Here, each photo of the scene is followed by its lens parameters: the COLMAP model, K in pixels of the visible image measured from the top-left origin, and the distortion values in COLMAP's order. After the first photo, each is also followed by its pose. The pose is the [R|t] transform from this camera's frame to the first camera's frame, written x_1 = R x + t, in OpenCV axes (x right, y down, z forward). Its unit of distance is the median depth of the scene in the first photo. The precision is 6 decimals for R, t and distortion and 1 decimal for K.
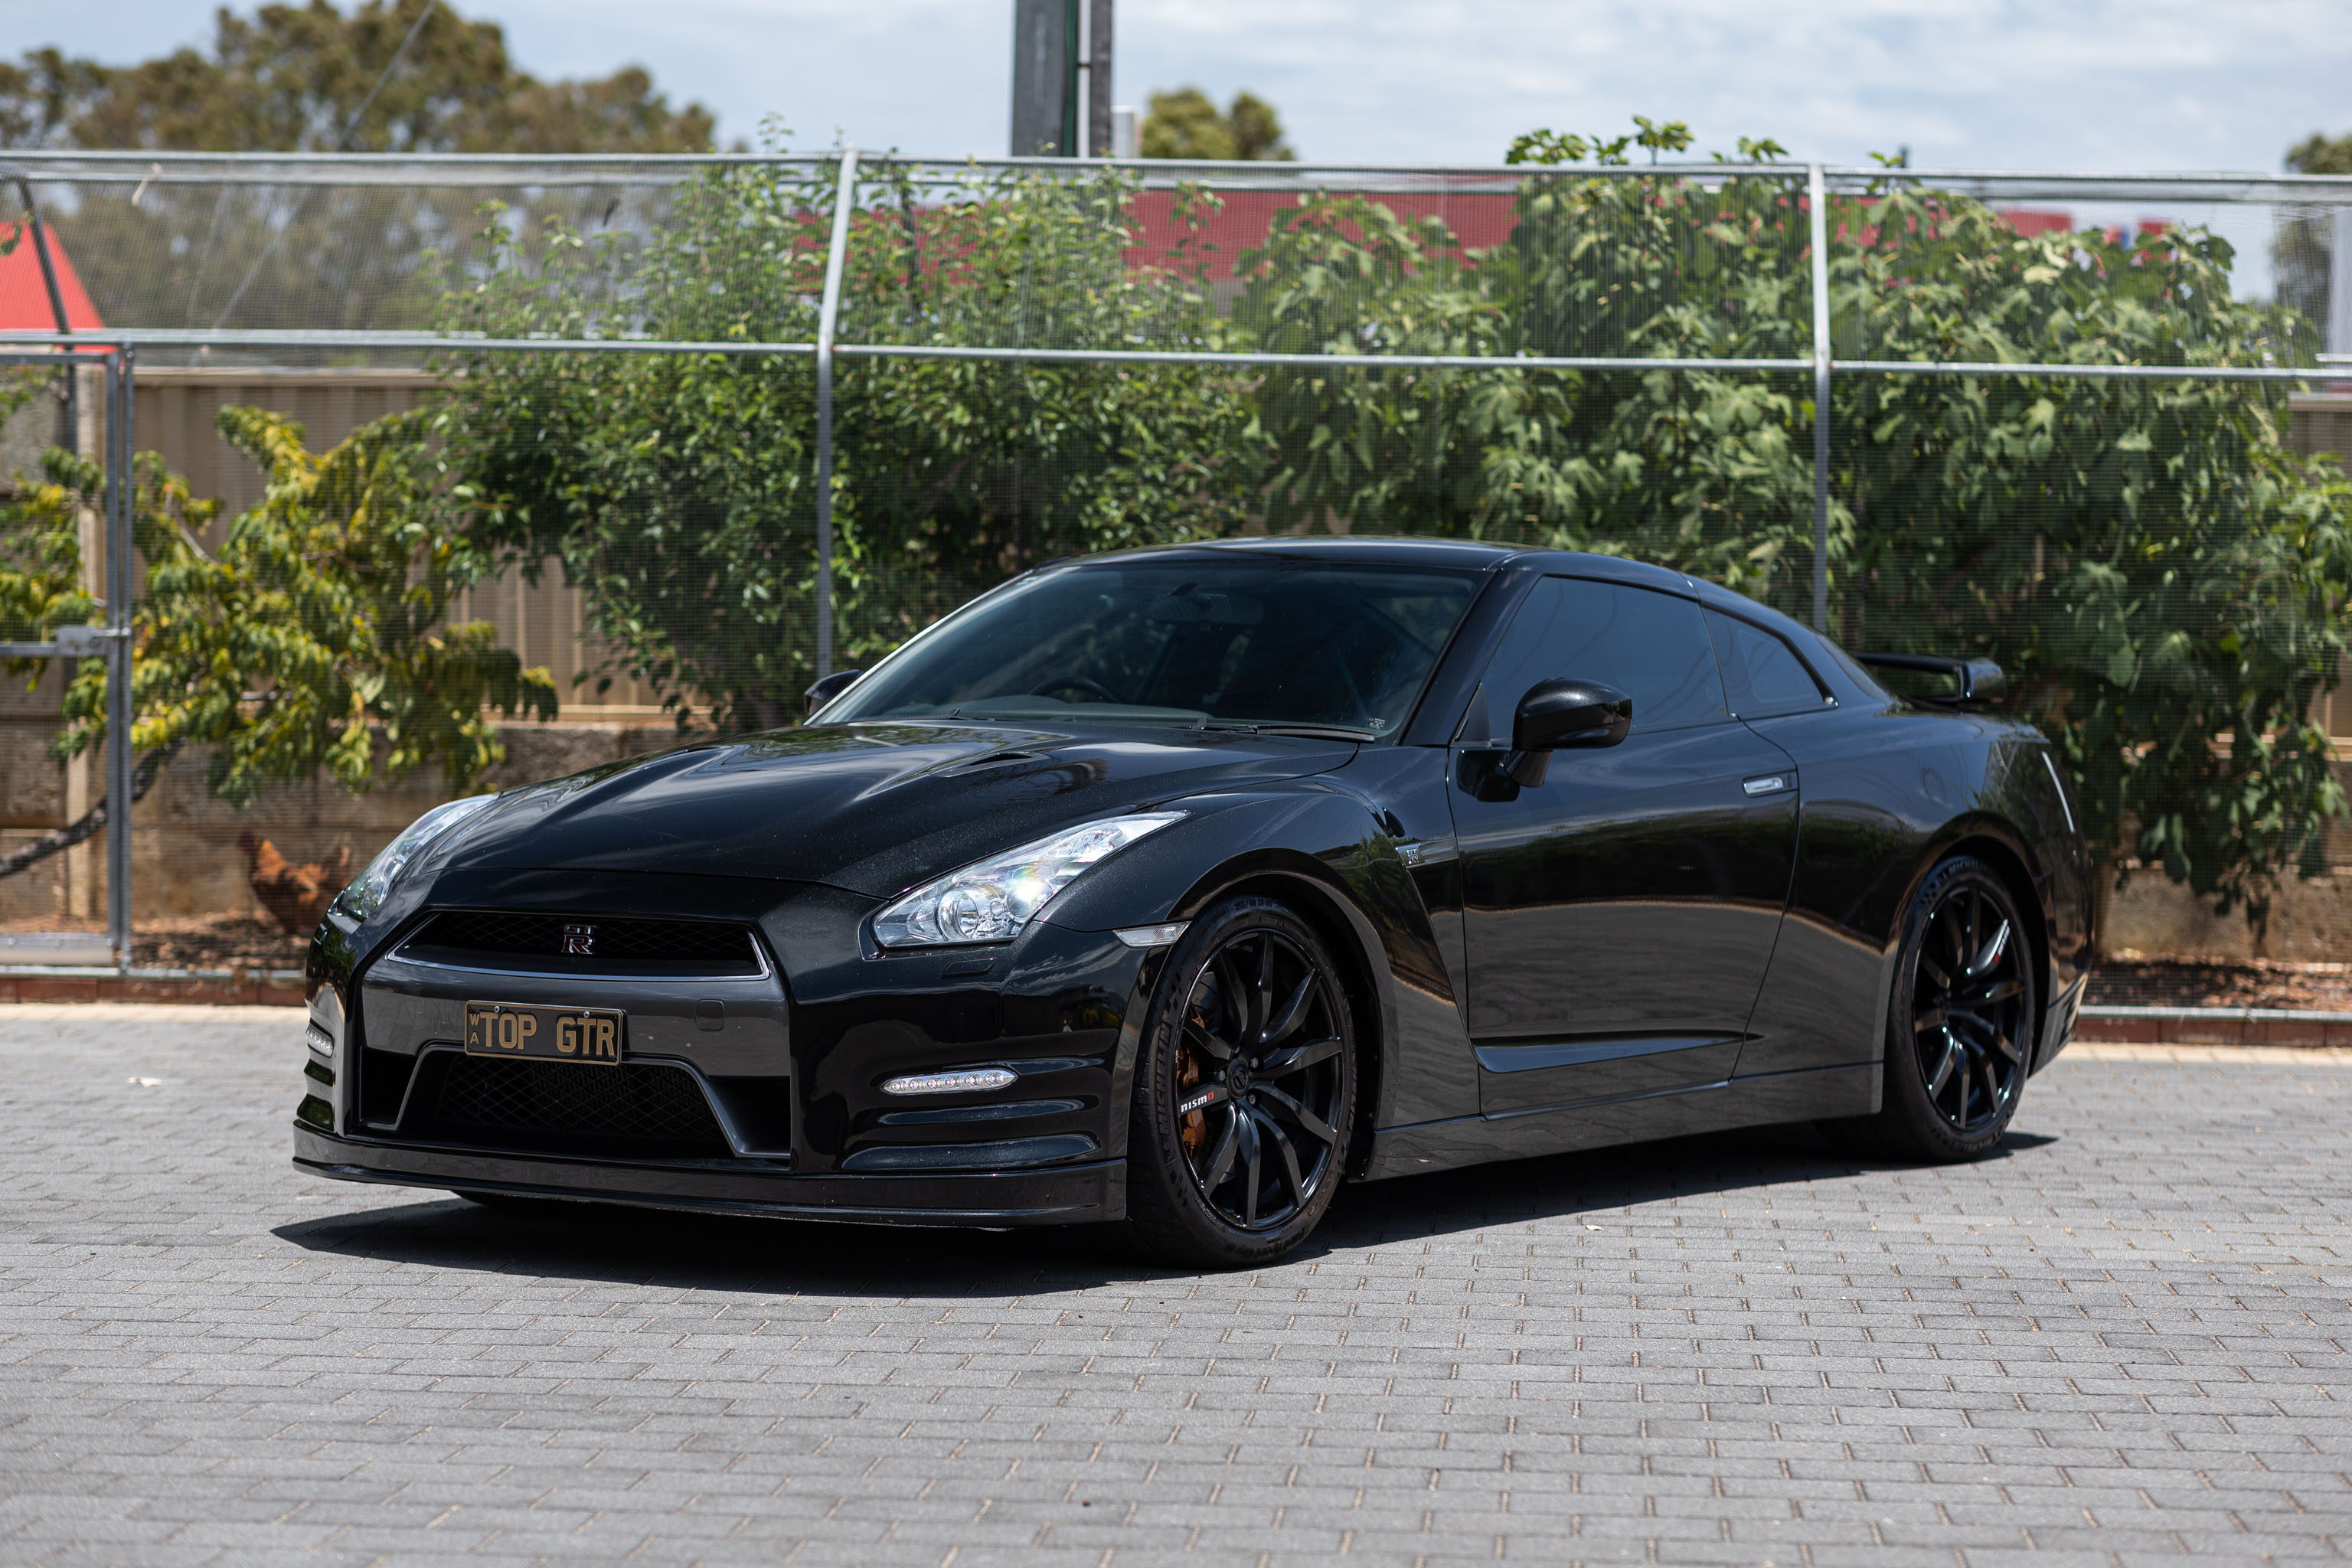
lens RADIAL K [[5351.4, 0, 1176.0], [0, 5351.4, 784.0], [0, 0, 1]] dist [-0.011499, 0.453677]
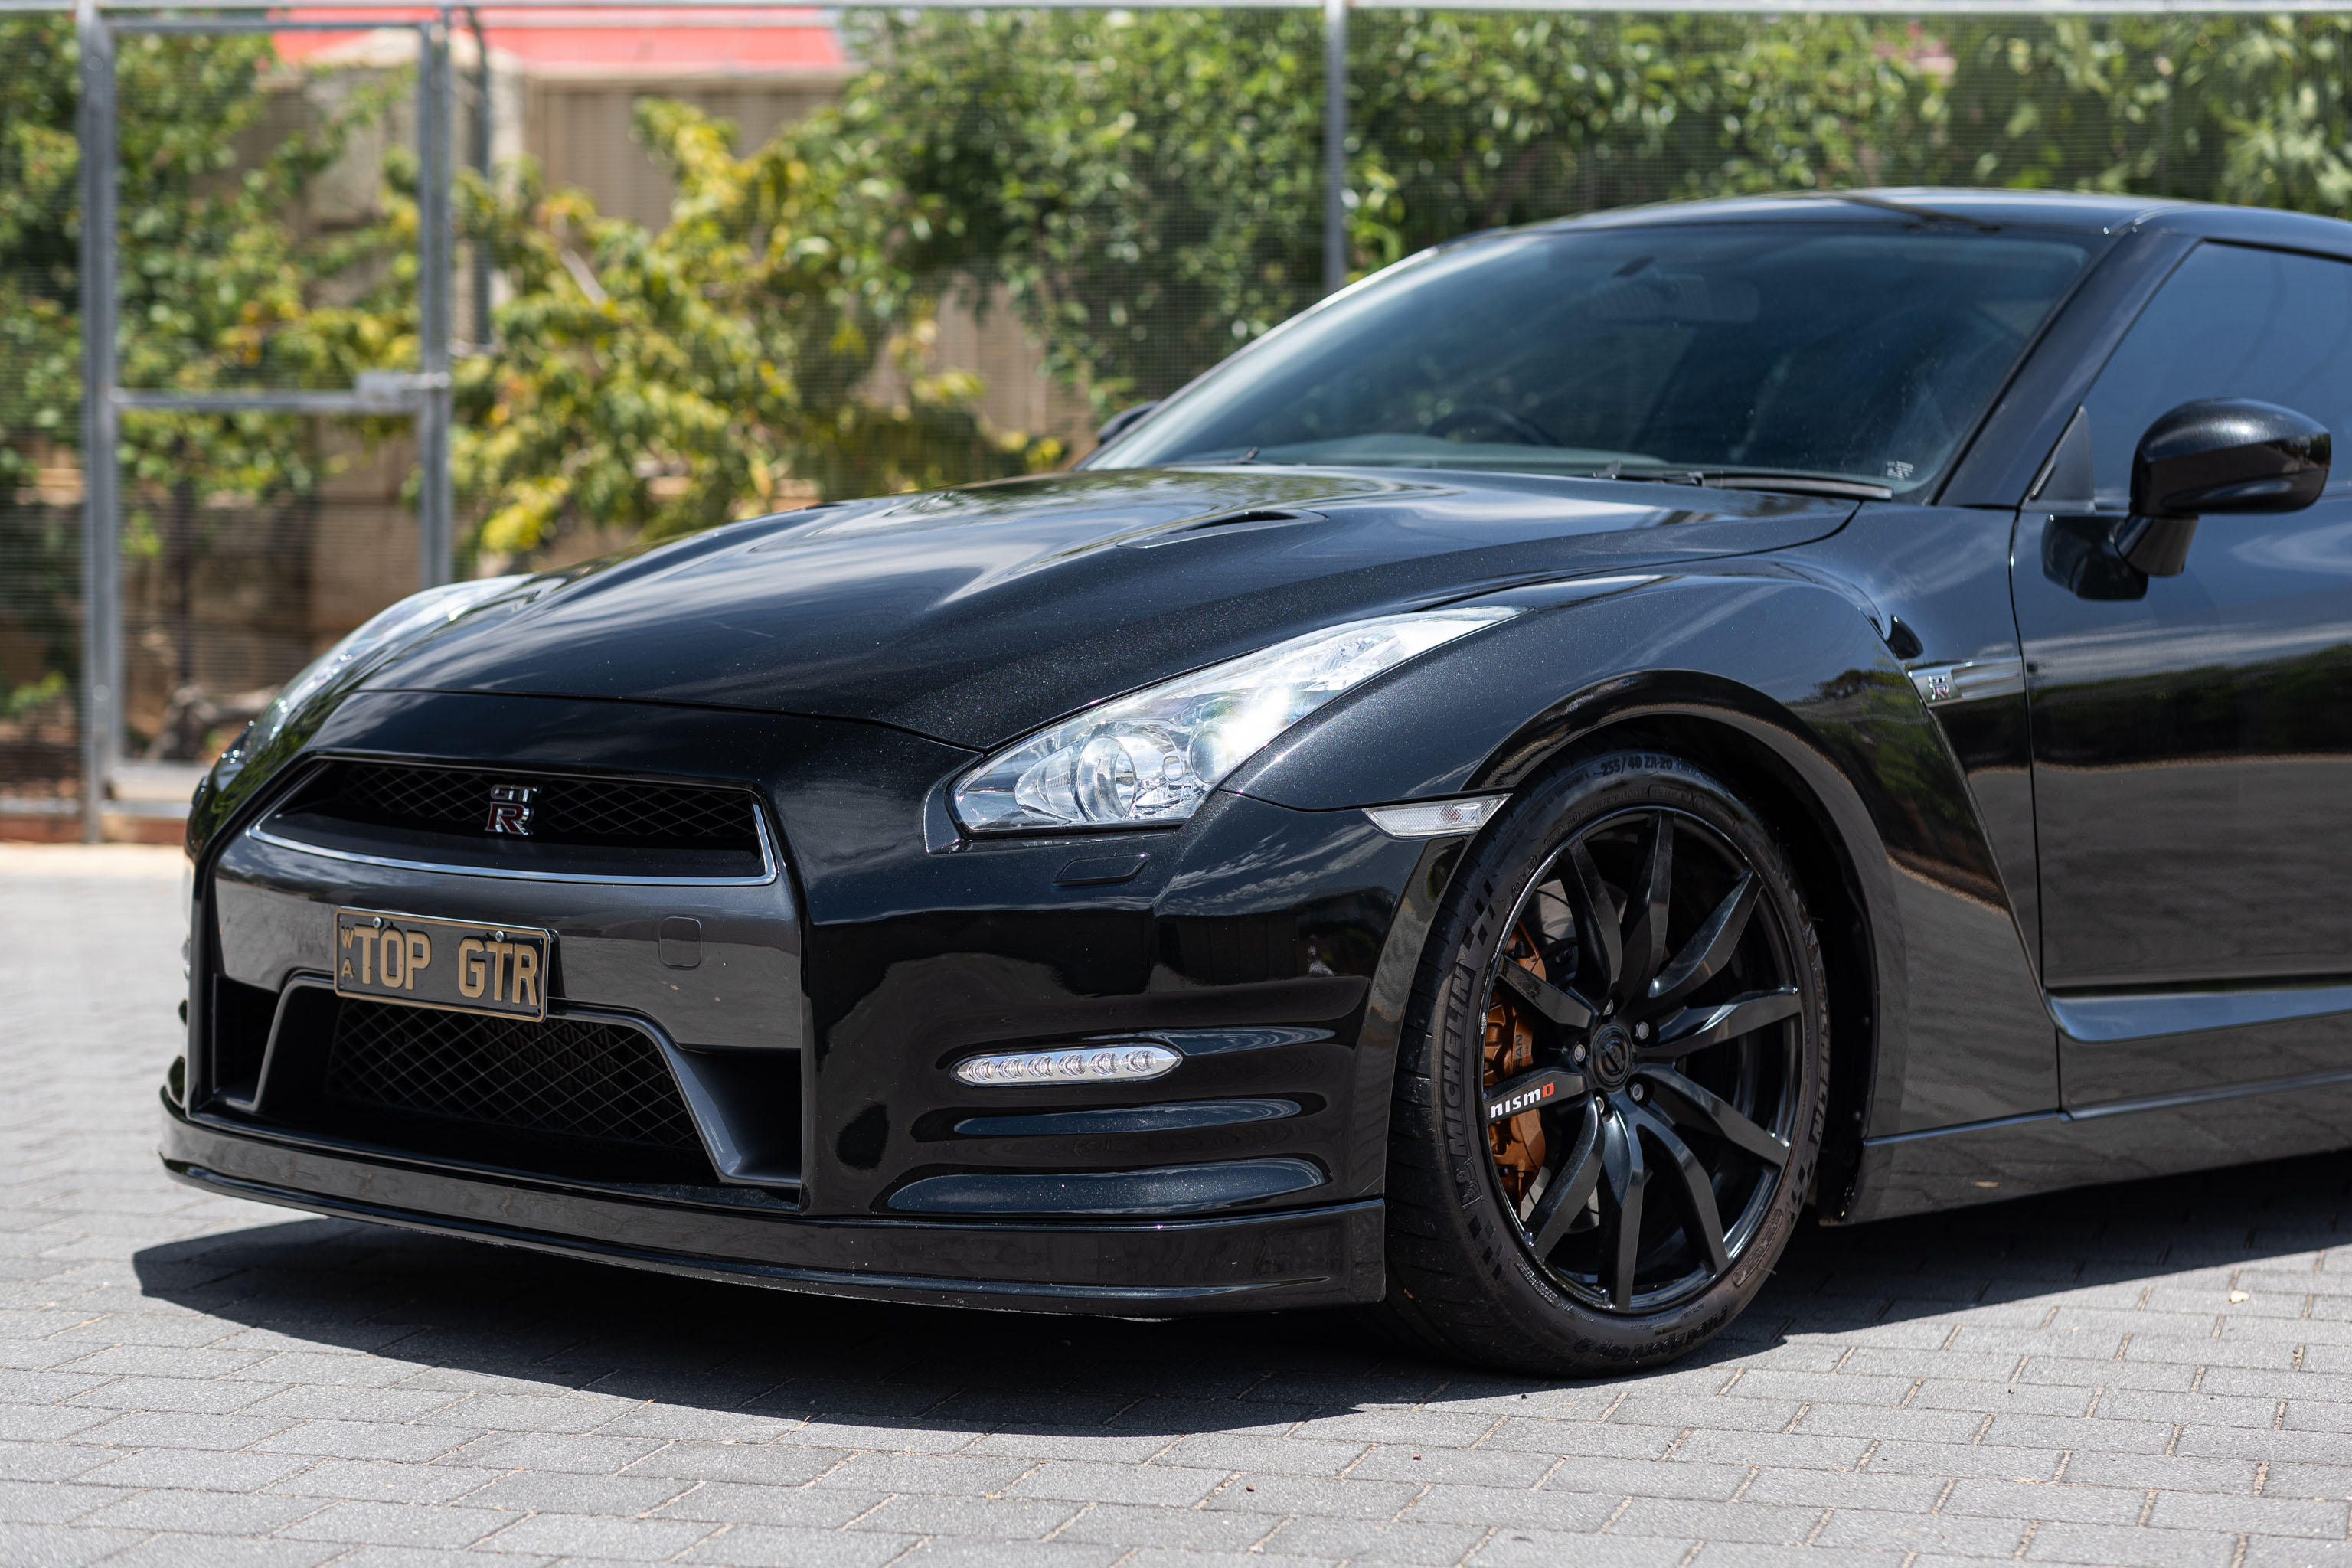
lens RADIAL K [[5509.6, 0, 1261.0], [0, 5509.6, 783.2], [0, 0, 1]] dist [0.154624, 0.461831]
pose [[0.989053, 0.012956, -0.146988, 0.057523], [-0.008404, 0.999467, 0.031548, 0.005069], [0.147318, -0.029967, 0.988635, 0.355335]]
